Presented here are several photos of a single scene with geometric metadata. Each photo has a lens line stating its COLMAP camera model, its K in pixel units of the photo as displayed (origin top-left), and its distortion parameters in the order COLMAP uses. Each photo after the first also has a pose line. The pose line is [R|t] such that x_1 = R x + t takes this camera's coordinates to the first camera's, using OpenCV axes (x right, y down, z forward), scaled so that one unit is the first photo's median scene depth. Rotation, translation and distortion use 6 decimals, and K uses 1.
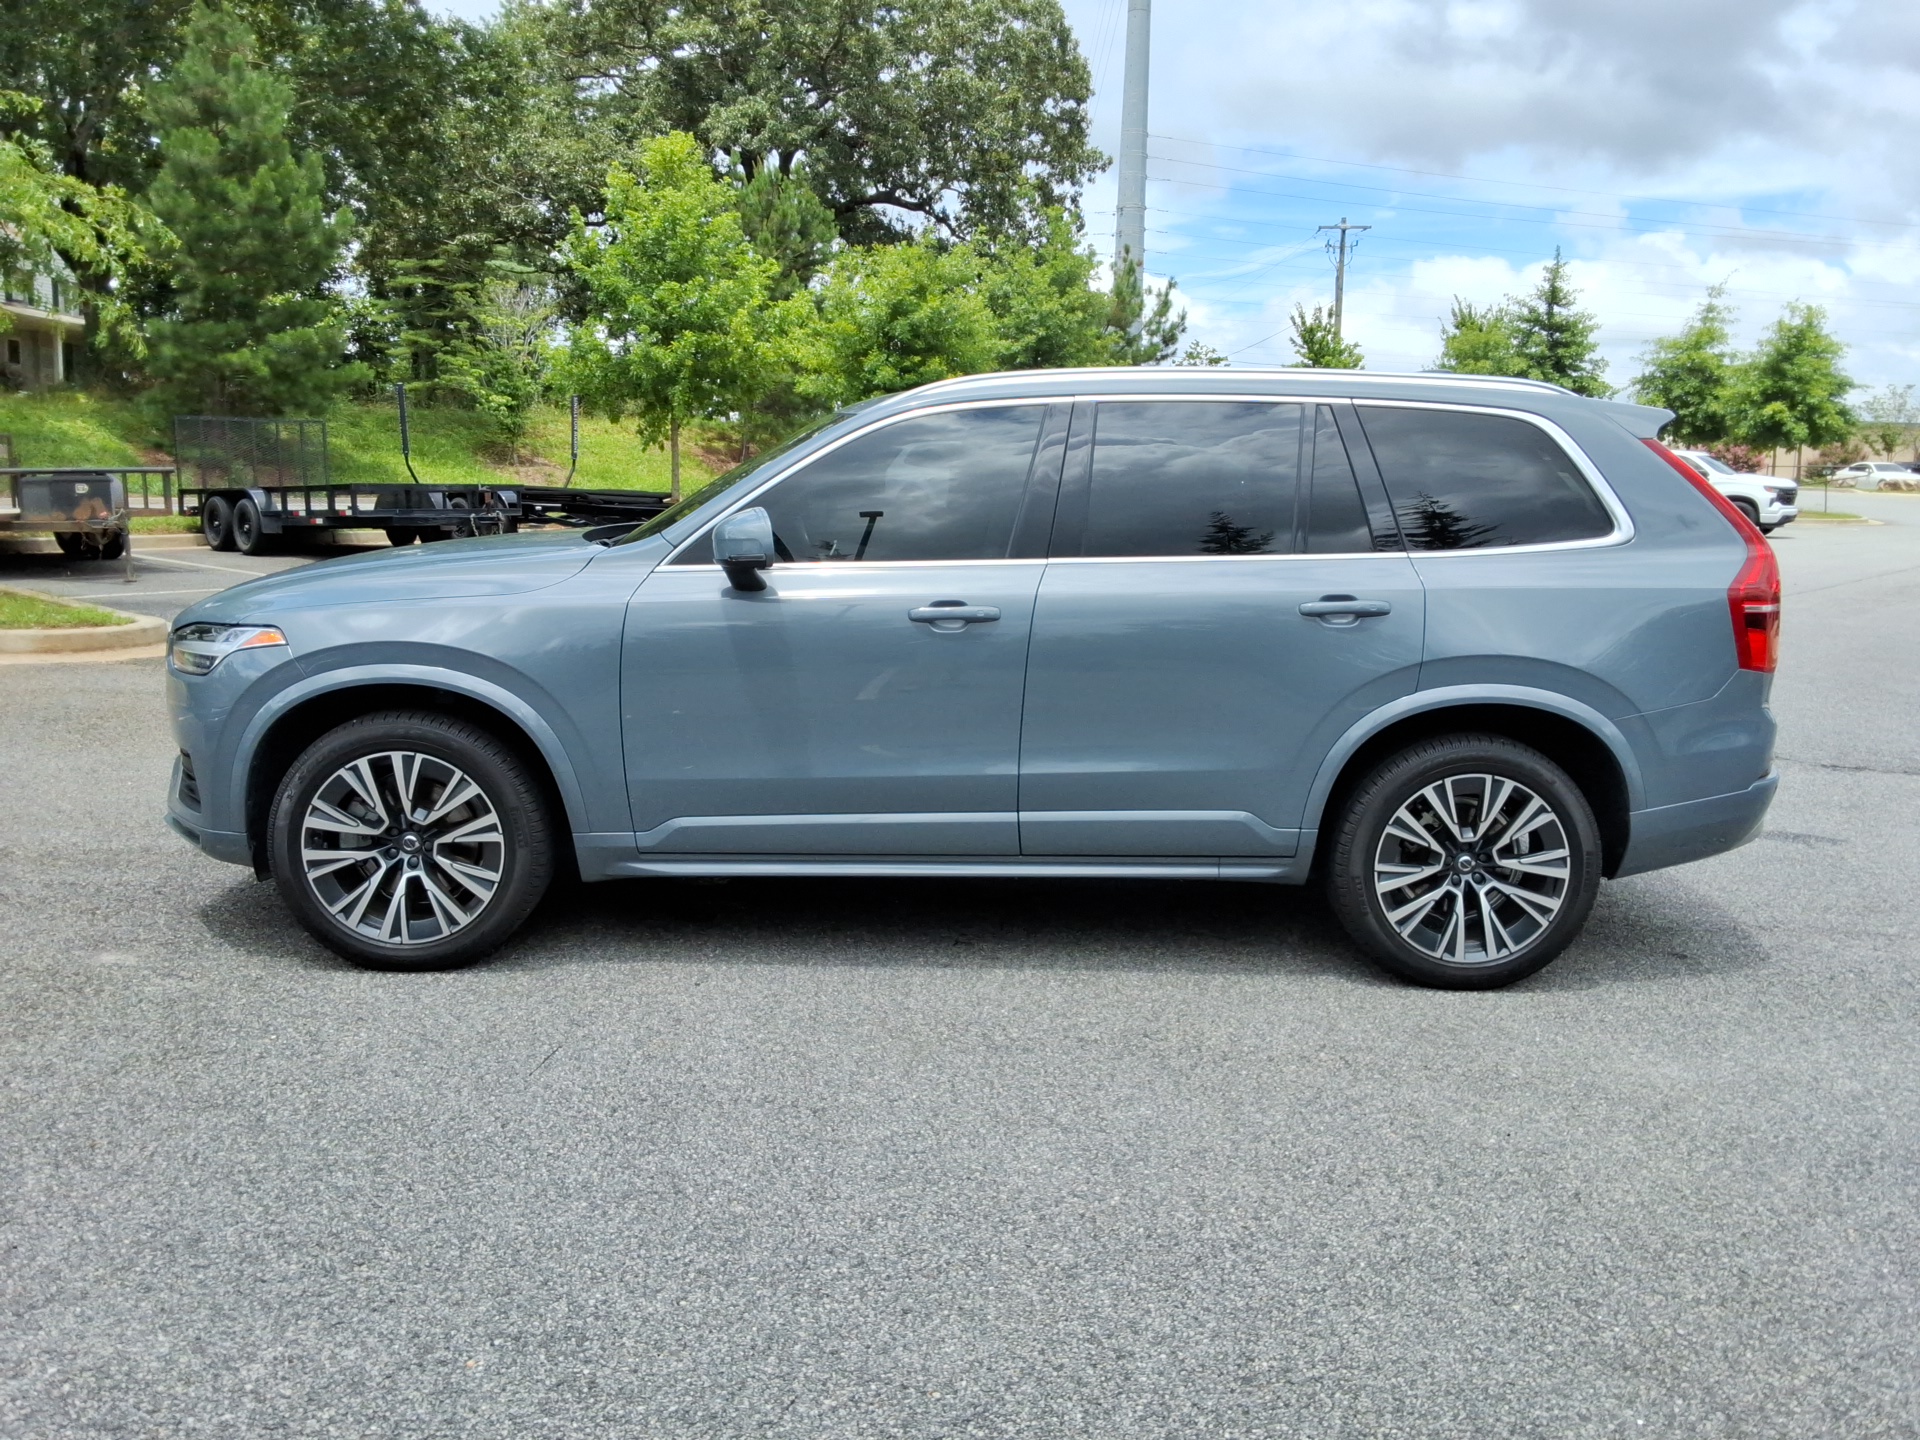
lens RADIAL K [[1552.8, 0, 972.1], [0, 1552.8, 706.3], [0, 0, 1]] dist [0.105788, -0.164609]
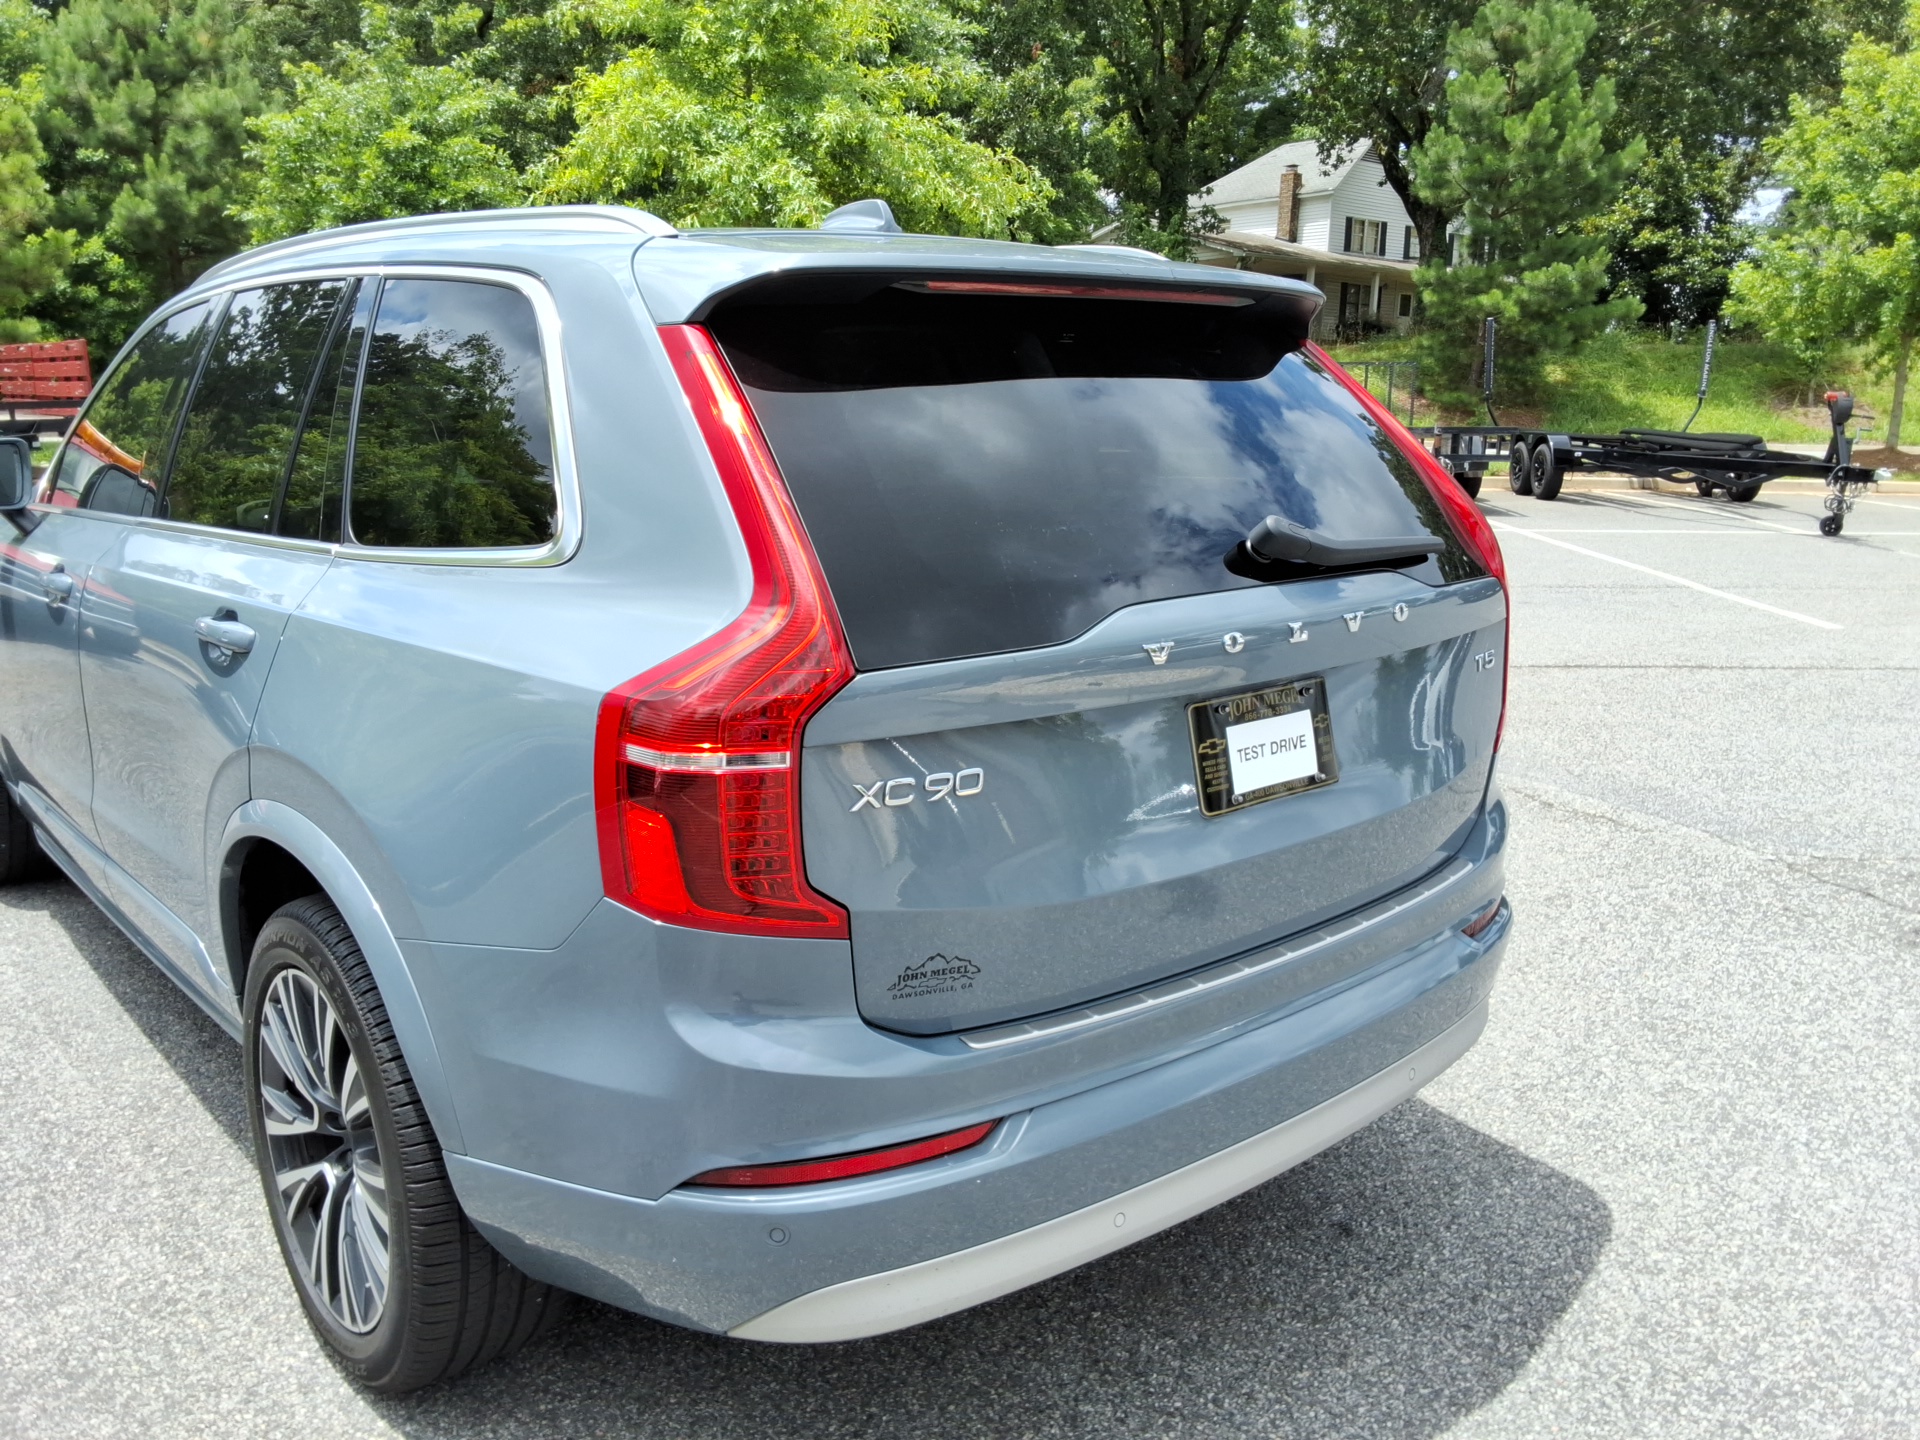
lens RADIAL K [[1547.3, 0, 977.8], [0, 1547.3, 709.8], [0, 0, 1]] dist [0.112490, -0.178748]
pose [[0.643045, 0.145770, -0.751828, 0.834533], [-0.117630, 0.988868, 0.091119, -0.117278], [0.756741, 0.029844, 0.653033, 0.809418]]
